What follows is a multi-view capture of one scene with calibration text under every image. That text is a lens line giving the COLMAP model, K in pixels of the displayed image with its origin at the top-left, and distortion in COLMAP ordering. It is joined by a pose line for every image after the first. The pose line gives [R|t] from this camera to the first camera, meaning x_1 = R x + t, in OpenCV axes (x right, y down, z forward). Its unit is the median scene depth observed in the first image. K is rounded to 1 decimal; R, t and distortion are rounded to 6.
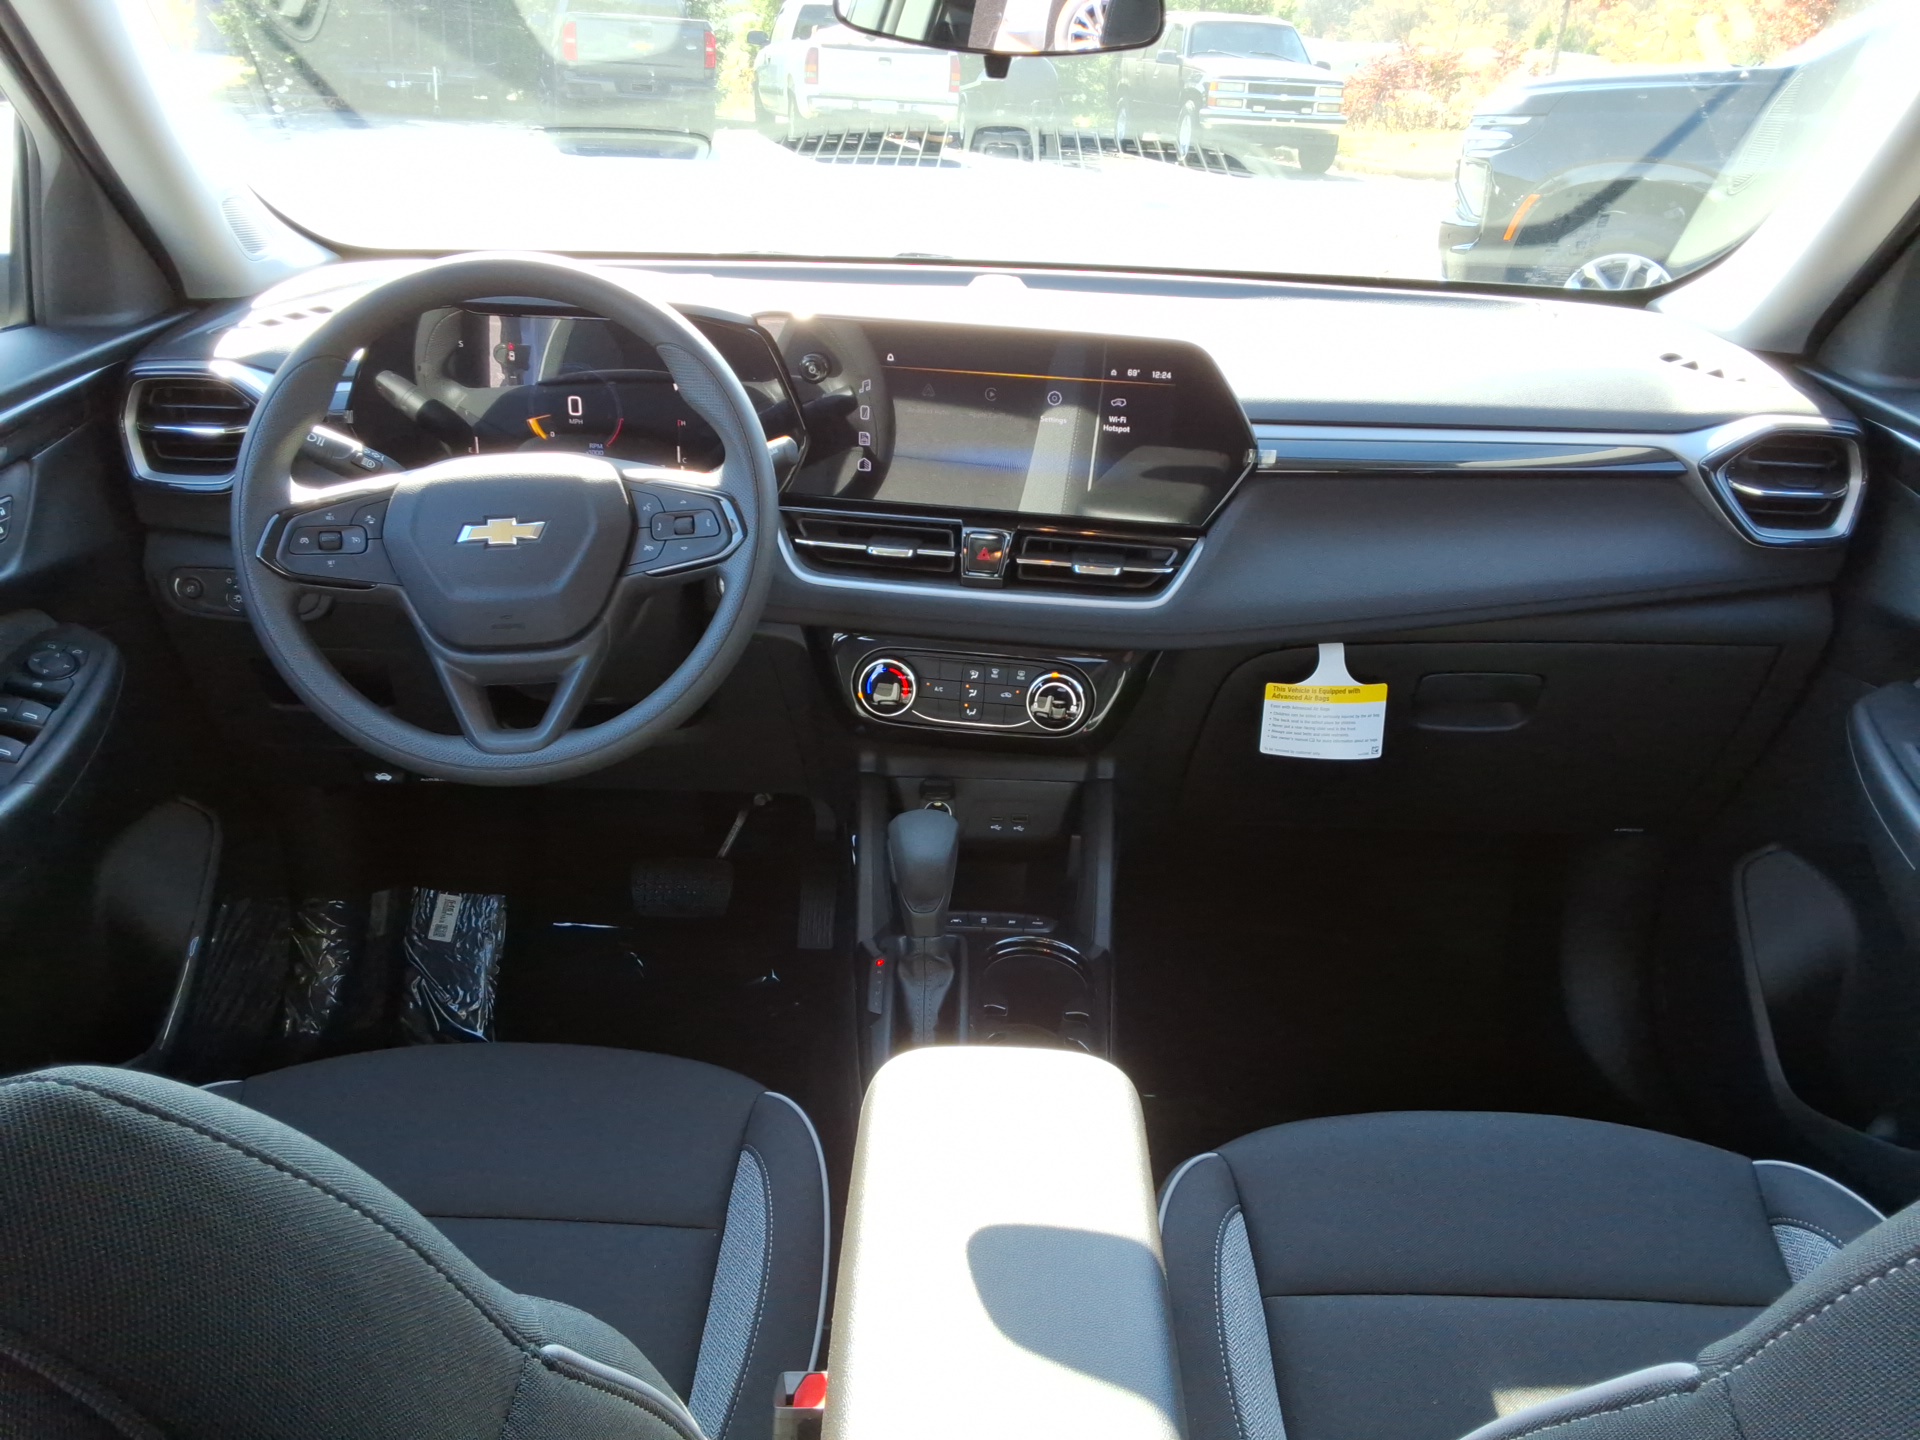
lens RADIAL K [[1550.5, 0, 983.5], [0, 1550.5, 723.5], [0, 0, 1]] dist [0.100474, -0.139419]
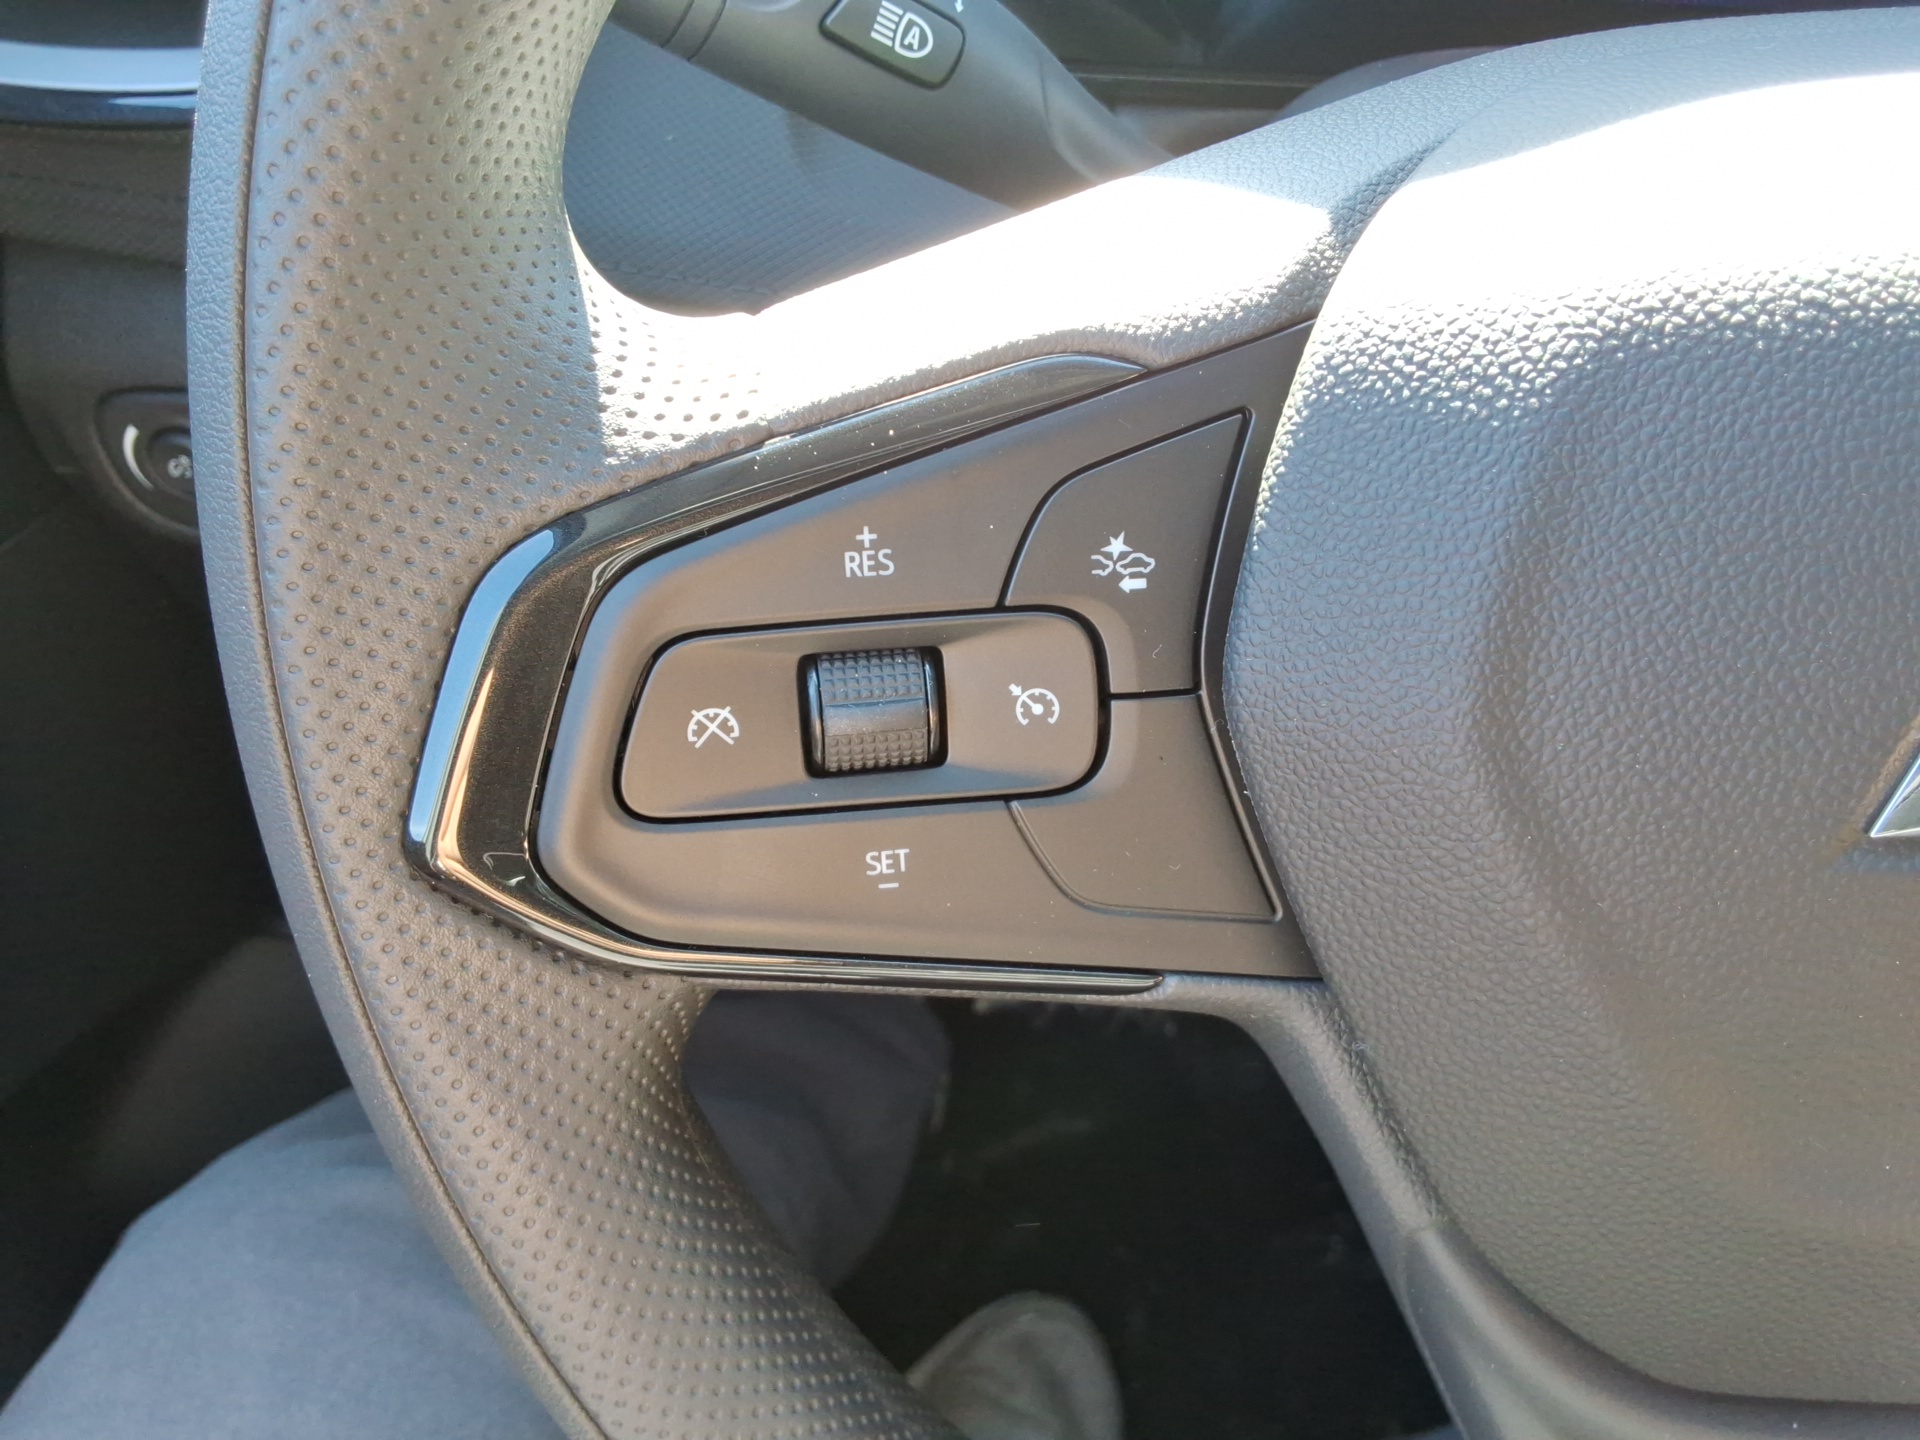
lens RADIAL K [[1550.5, 0, 957.6], [0, 1550.5, 732.4], [0, 0, 1]] dist [0.100474, -0.139419]
pose [[0.993962, 0.050010, -0.097669, -0.339573], [-0.011412, 0.932390, 0.361275, -0.145351], [0.109133, -0.357979, 0.927330, 0.744871]]
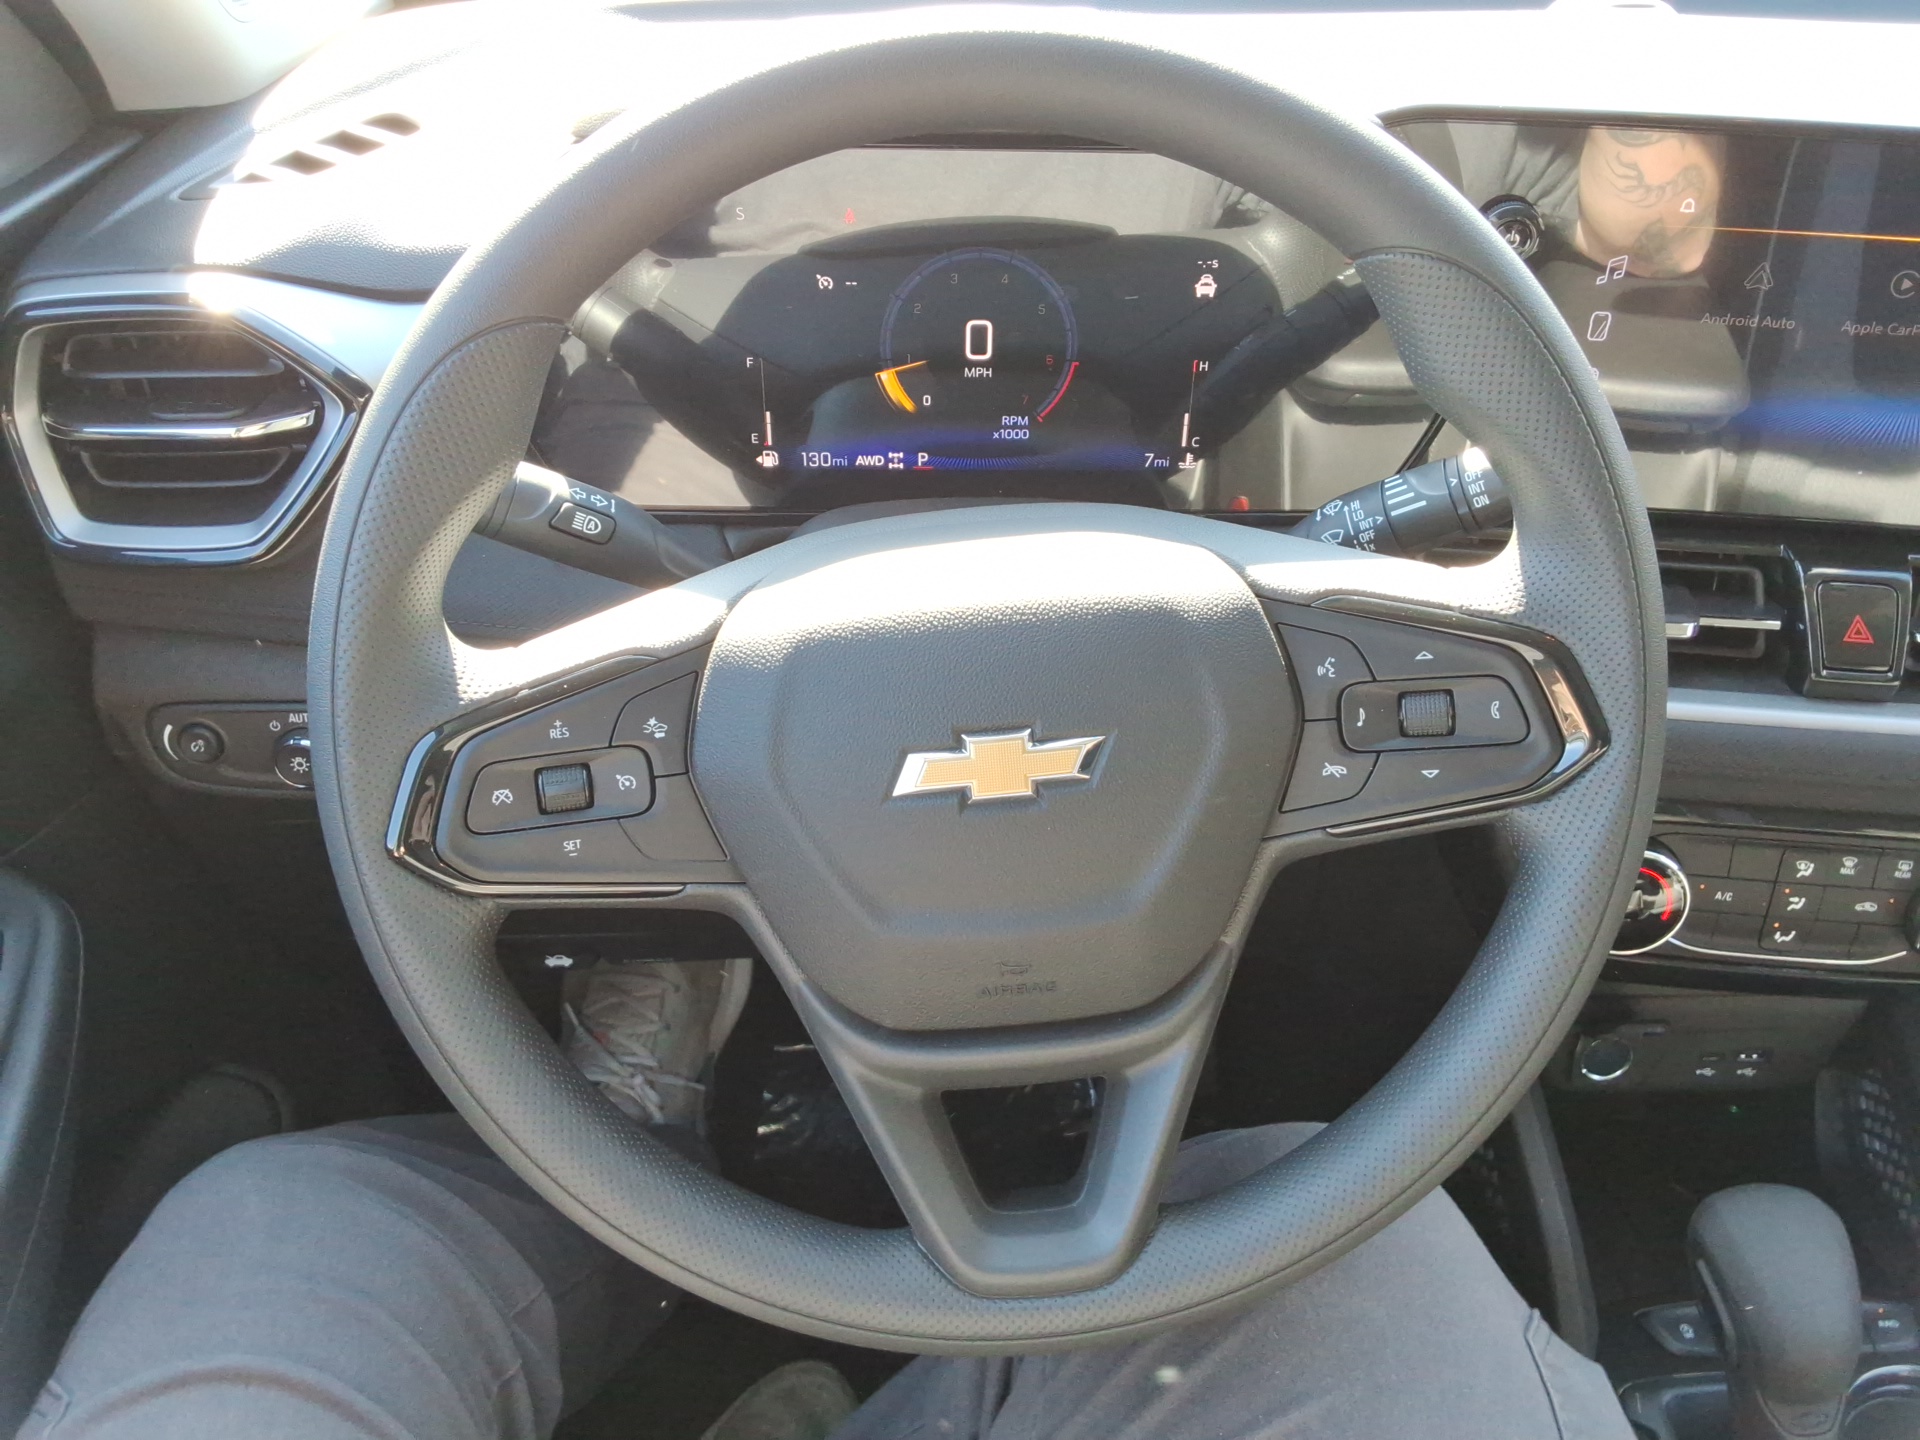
lens RADIAL K [[1550.5, 0, 974.9], [0, 1550.5, 711.2], [0, 0, 1]] dist [0.100474, -0.139419]
pose [[0.999400, -0.032211, 0.012767, -0.271950], [0.029459, 0.983895, 0.176301, -0.175828], [-0.018241, -0.175819, 0.984253, 0.524093]]
